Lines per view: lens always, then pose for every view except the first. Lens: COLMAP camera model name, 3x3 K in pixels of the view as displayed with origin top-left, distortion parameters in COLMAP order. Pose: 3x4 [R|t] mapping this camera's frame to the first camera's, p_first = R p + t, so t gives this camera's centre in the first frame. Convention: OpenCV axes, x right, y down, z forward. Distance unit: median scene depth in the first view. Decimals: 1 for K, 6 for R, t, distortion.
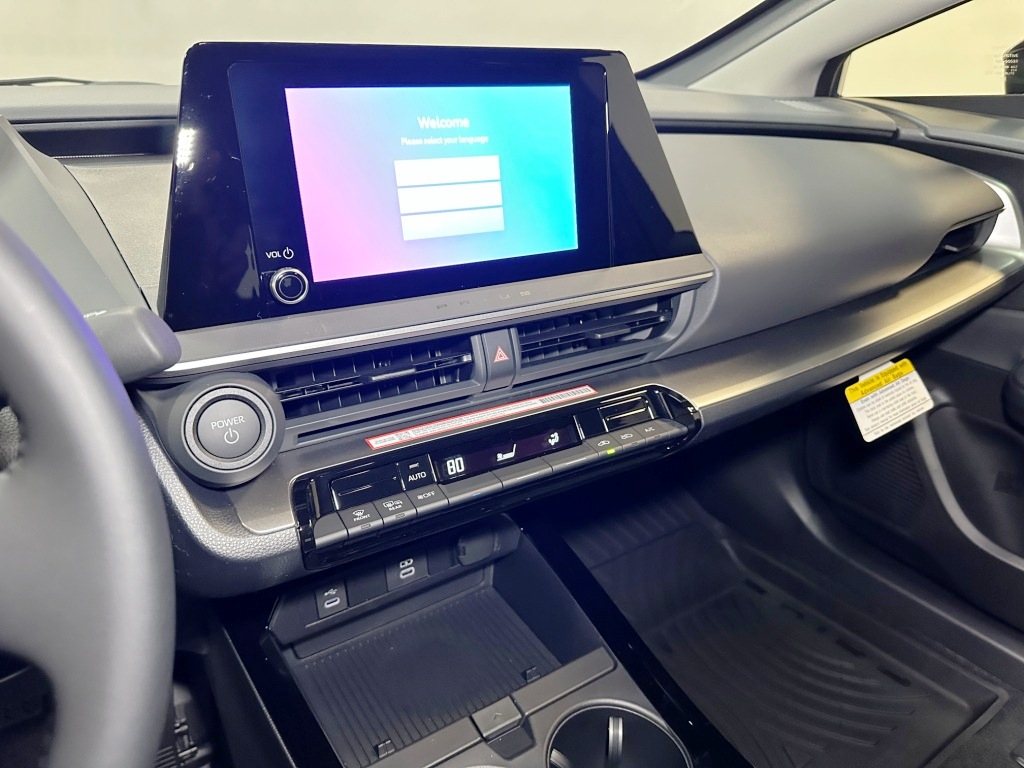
lens RADIAL K [[705.9, 0, 558.5], [0, 705.9, 380.2], [0, 0, 1]] dist [0.003229, -0.003080]
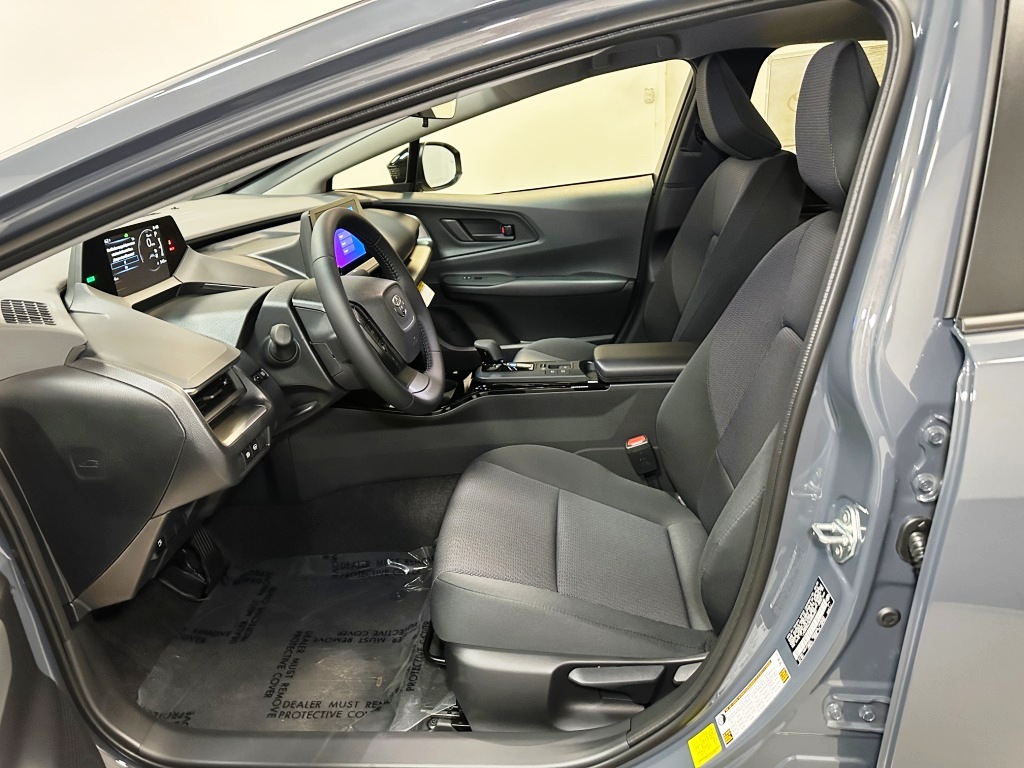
lens RADIAL K [[708.8, 0, 511.6], [0, 708.8, 393.4], [0, 0, 1]] dist [0.030734, -0.025994]
pose [[0.620858, -0.330754, 0.710730, -1.699341], [0.362517, 0.925004, 0.113795, 0.235720], [-0.695066, 0.187001, 0.694200, -1.362805]]
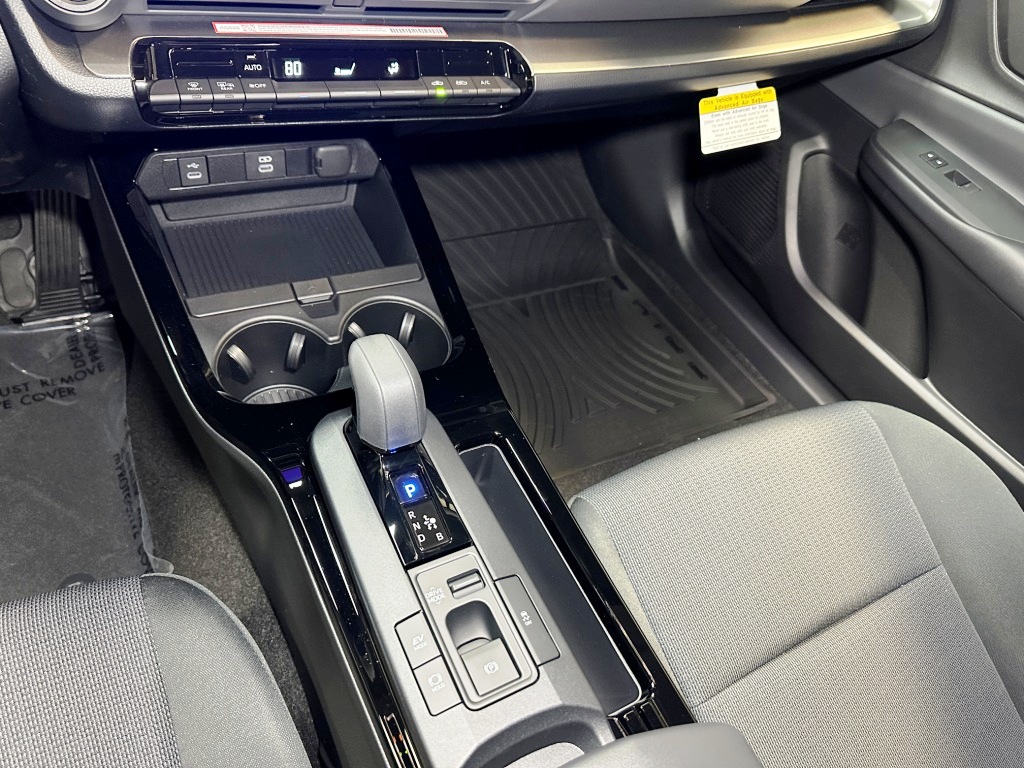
lens RADIAL K [[716.6, 0, 547.7], [0, 716.6, 388.6], [0, 0, 1]] dist [-0.006807, -0.003982]
pose [[0.973516, 0.210370, 0.089505, 0.202928], [-0.228523, 0.884065, 0.407683, 0.012264], [0.006636, -0.417340, 0.908726, -0.196778]]
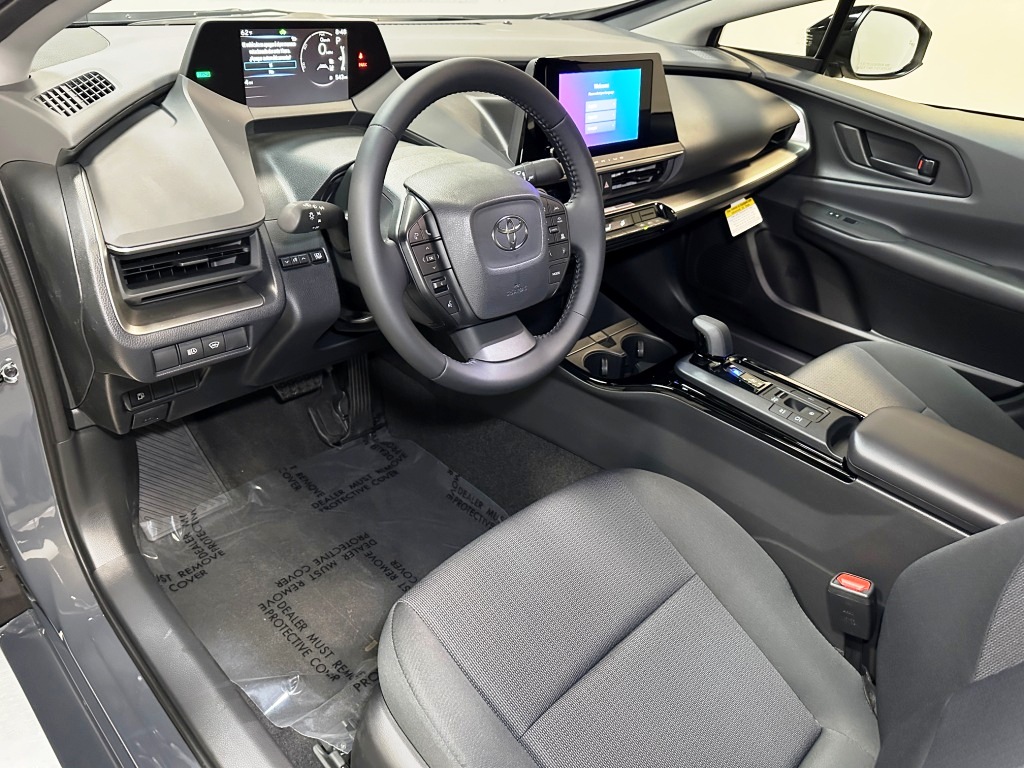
lens RADIAL K [[709.4, 0, 512.0], [0, 709.4, 384.0], [0, 0, 1]] dist [0.007808, -0.002985]
pose [[0.979975, -0.032604, 0.196433, -0.734259], [-0.002327, 0.984561, 0.175025, 0.172741], [-0.199106, -0.171977, 0.964770, -1.133239]]
